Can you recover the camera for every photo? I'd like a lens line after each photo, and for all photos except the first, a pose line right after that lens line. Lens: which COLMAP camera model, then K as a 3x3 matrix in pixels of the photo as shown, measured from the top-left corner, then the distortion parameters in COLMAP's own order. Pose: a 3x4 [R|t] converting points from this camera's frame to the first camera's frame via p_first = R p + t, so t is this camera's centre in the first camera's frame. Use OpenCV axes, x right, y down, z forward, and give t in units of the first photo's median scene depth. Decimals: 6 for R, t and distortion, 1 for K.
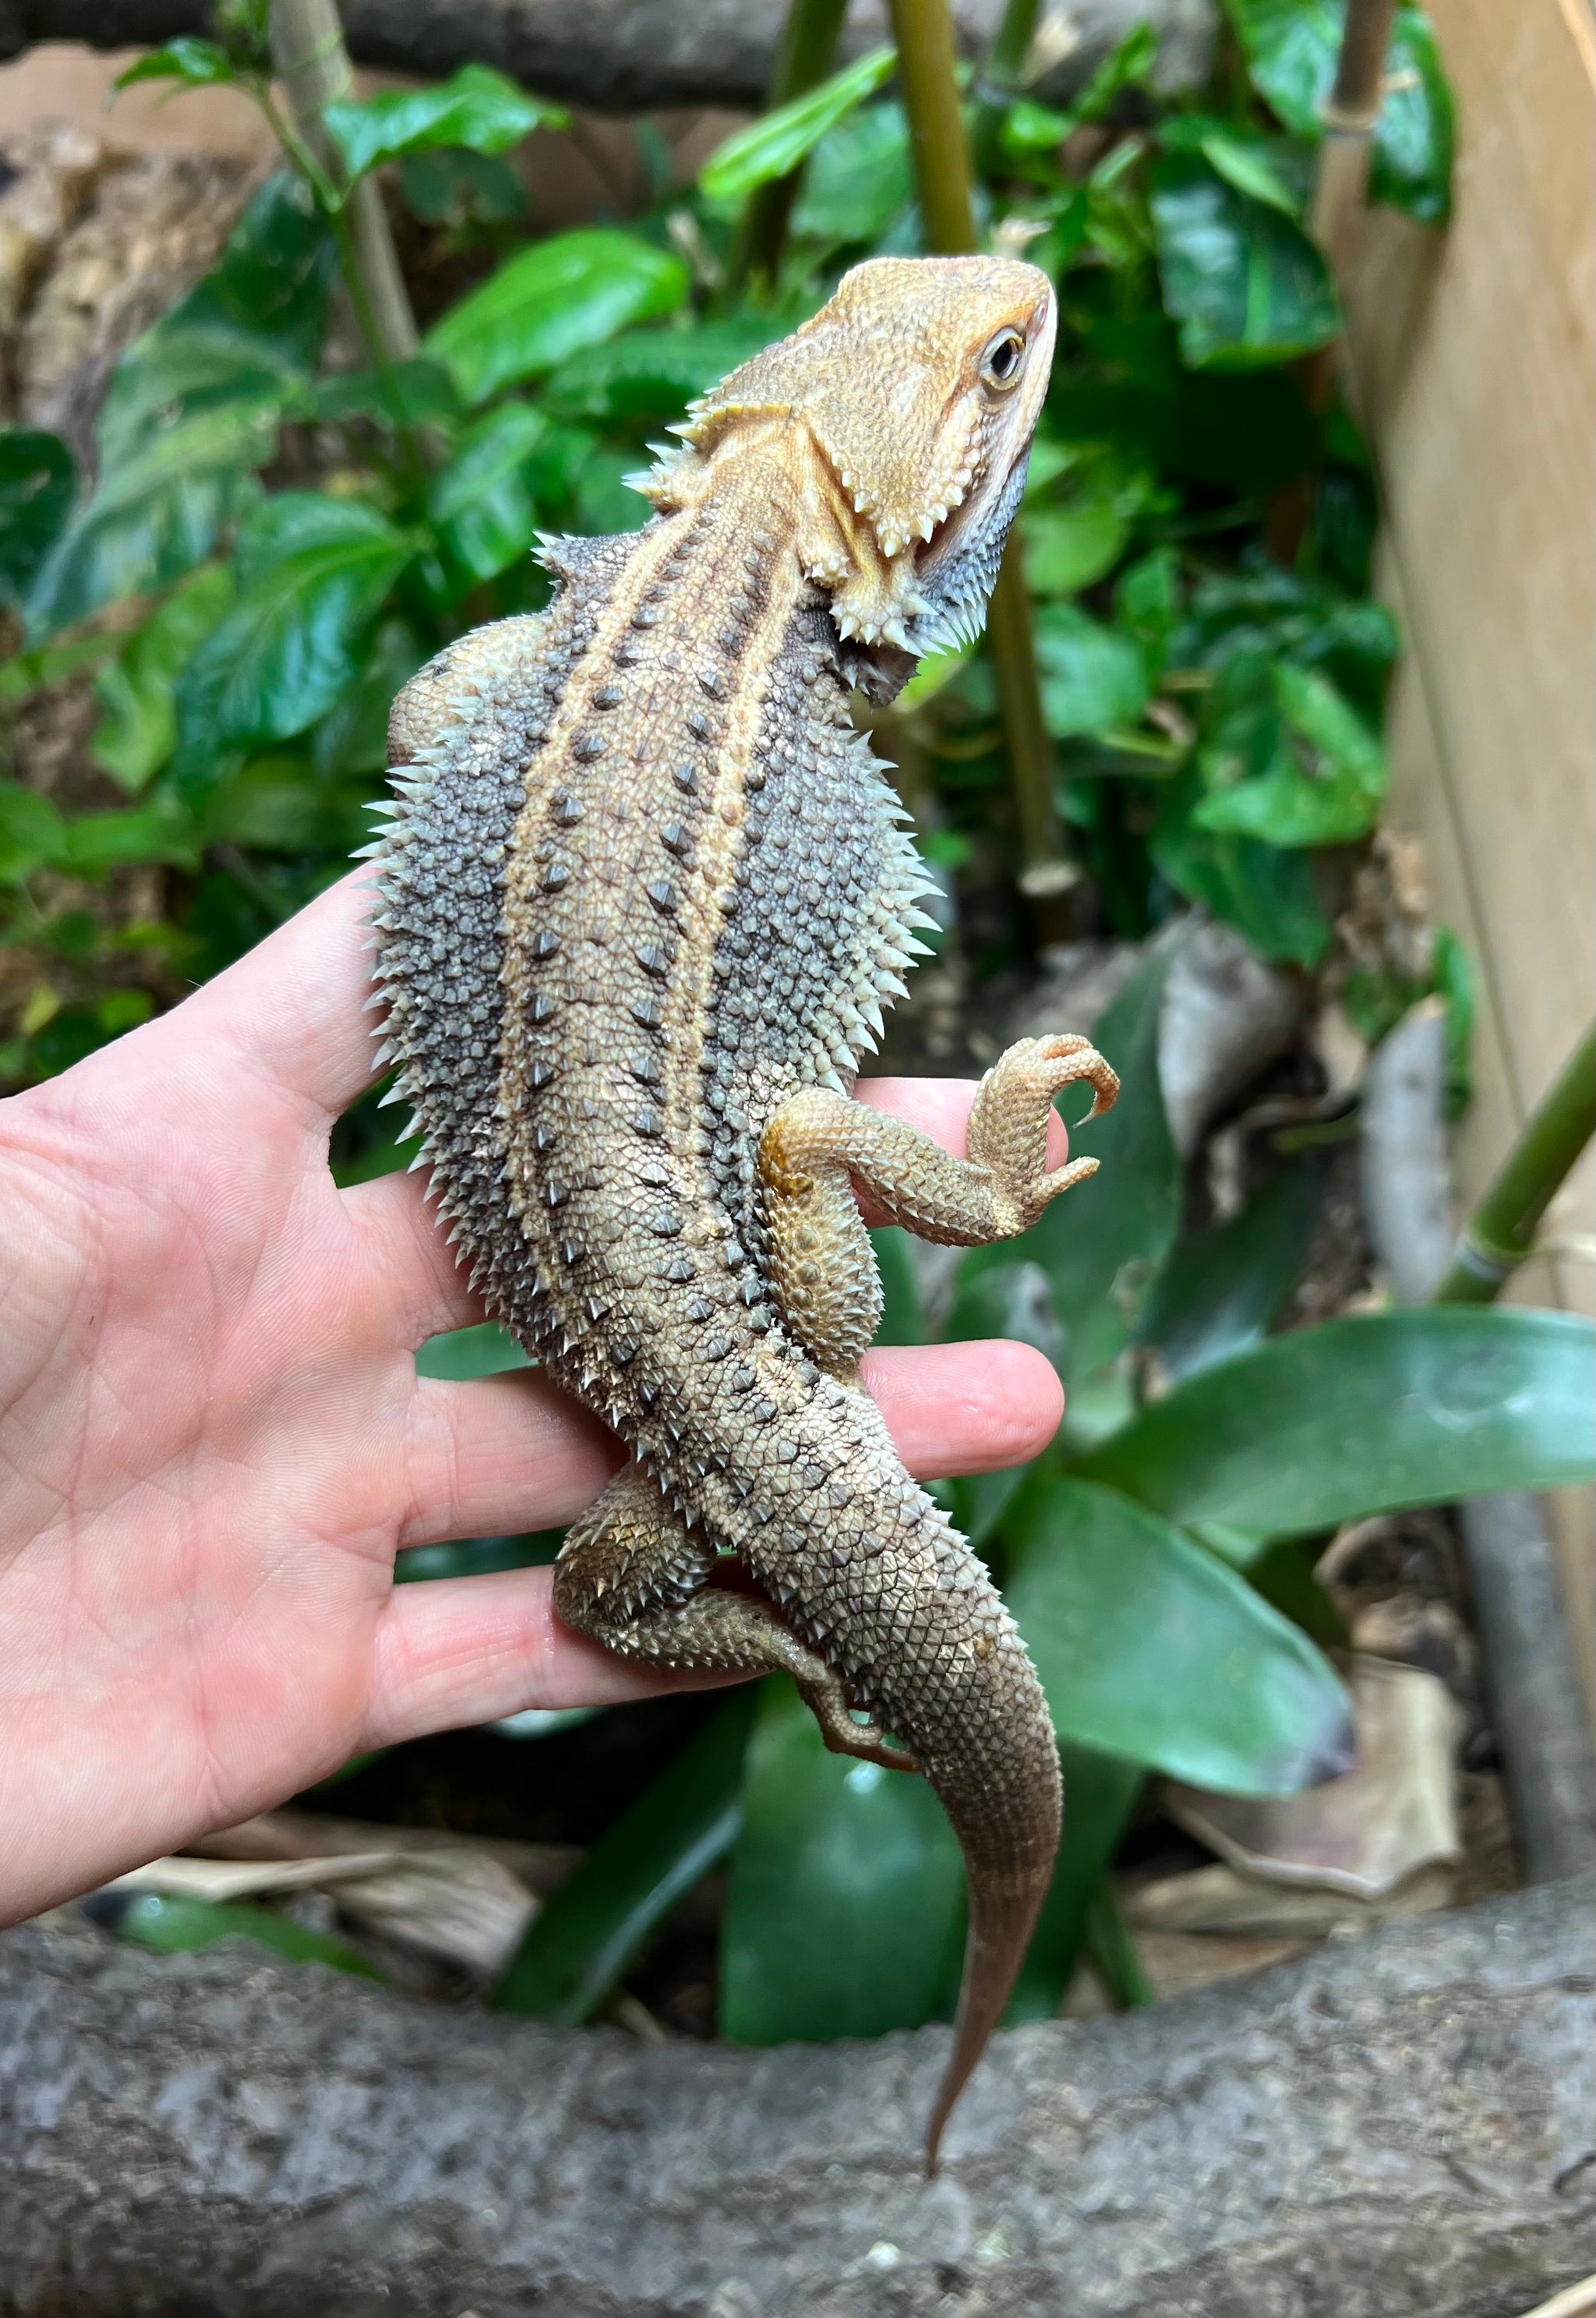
lens RADIAL K [[1192.1, 0, 798.0], [0, 1192.1, 1159.0], [0, 0, 1]] dist [-0.001968, 0.000133]
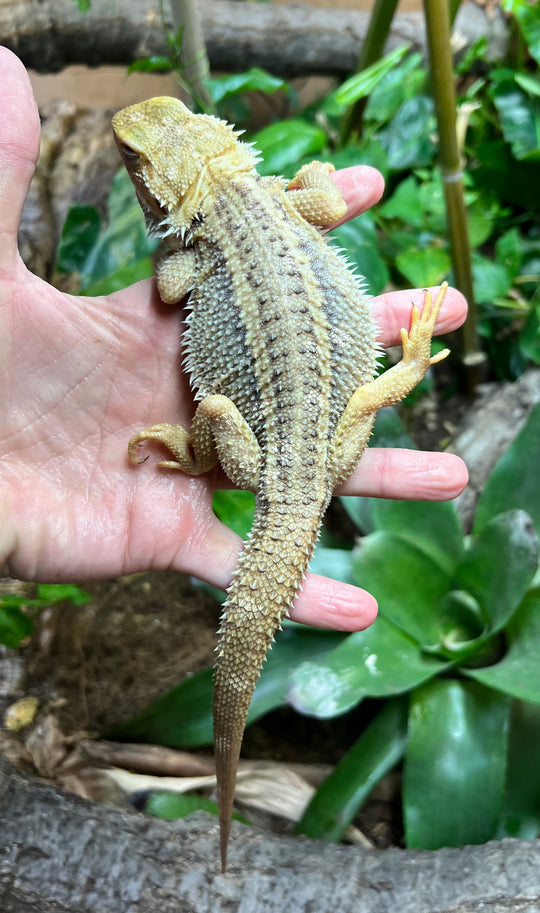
lens RADIAL K [[451.6, 0, 270.0], [0, 451.6, 456.5], [0, 0, 1]] dist [-0.001634, -0.000483]
pose [[0.998609, -0.052159, -0.007652, -0.301584], [0.051695, 0.997320, -0.051768, -0.000781], [0.010332, 0.051300, 0.998630, 0.066615]]
